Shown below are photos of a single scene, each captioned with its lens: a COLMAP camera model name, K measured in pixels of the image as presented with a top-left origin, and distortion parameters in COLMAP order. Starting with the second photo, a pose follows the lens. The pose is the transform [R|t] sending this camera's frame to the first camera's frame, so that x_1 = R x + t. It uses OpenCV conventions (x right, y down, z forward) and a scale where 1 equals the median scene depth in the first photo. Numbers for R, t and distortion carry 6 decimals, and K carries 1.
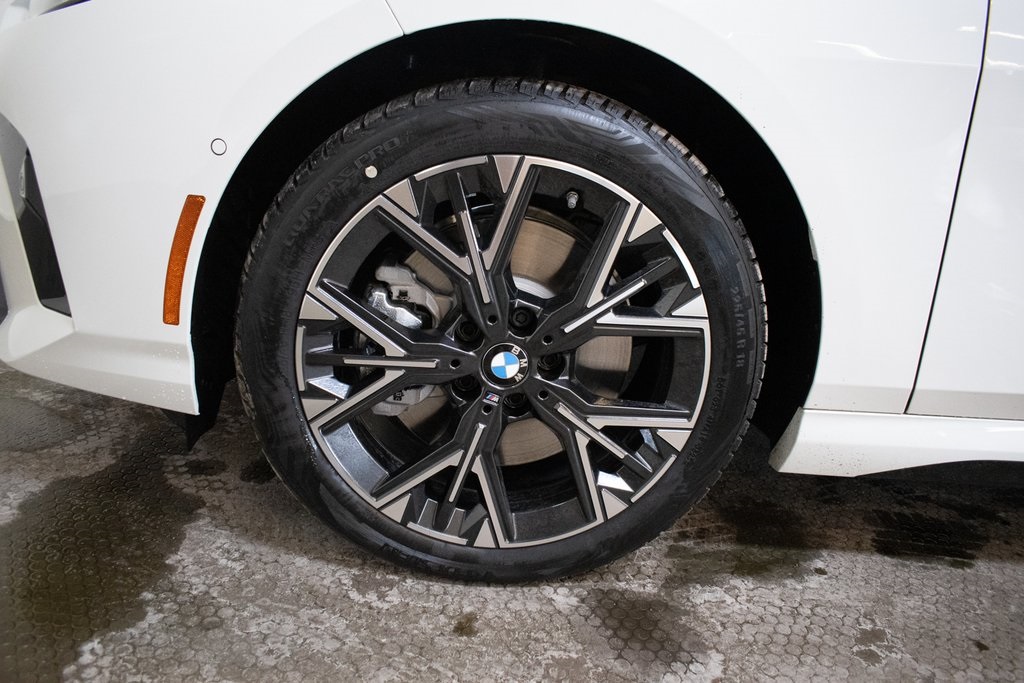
lens RADIAL K [[777.1, 0, 512.6], [0, 777.1, 342.3], [0, 0, 1]] dist [-0.079446, -0.002365]
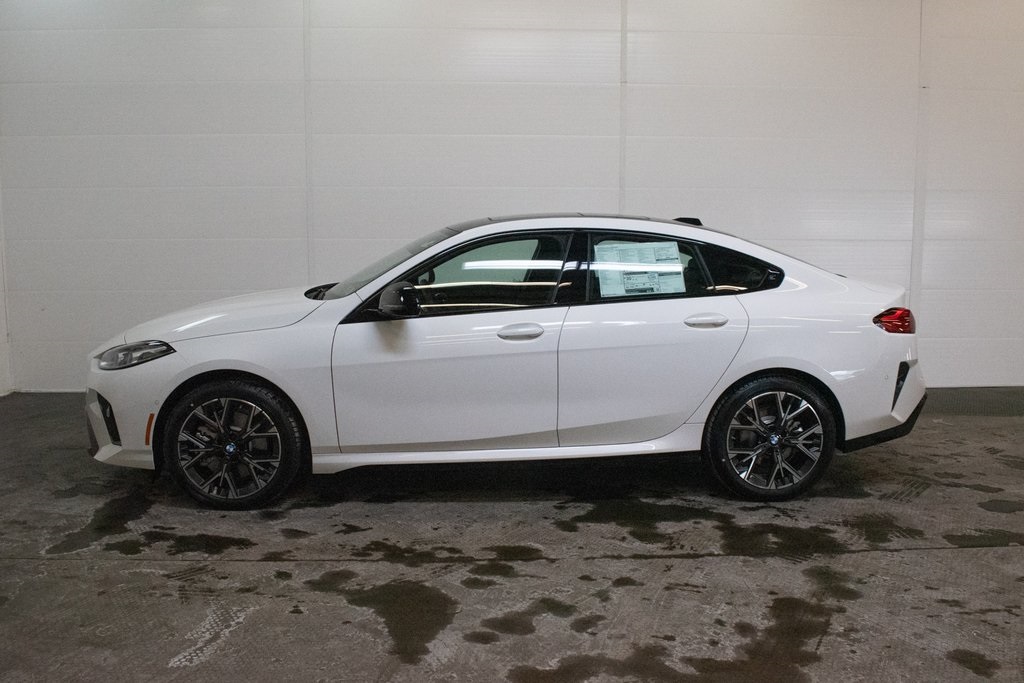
lens RADIAL K [[923.6, 0, 511.6], [0, 923.6, 342.0], [0, 0, 1]] dist [-0.080724, -0.005323]
pose [[0.995422, -0.095449, -0.004929, 1.505602], [0.093154, 0.980437, -0.173396, 0.443385], [0.021383, 0.172143, 0.984840, -3.694036]]
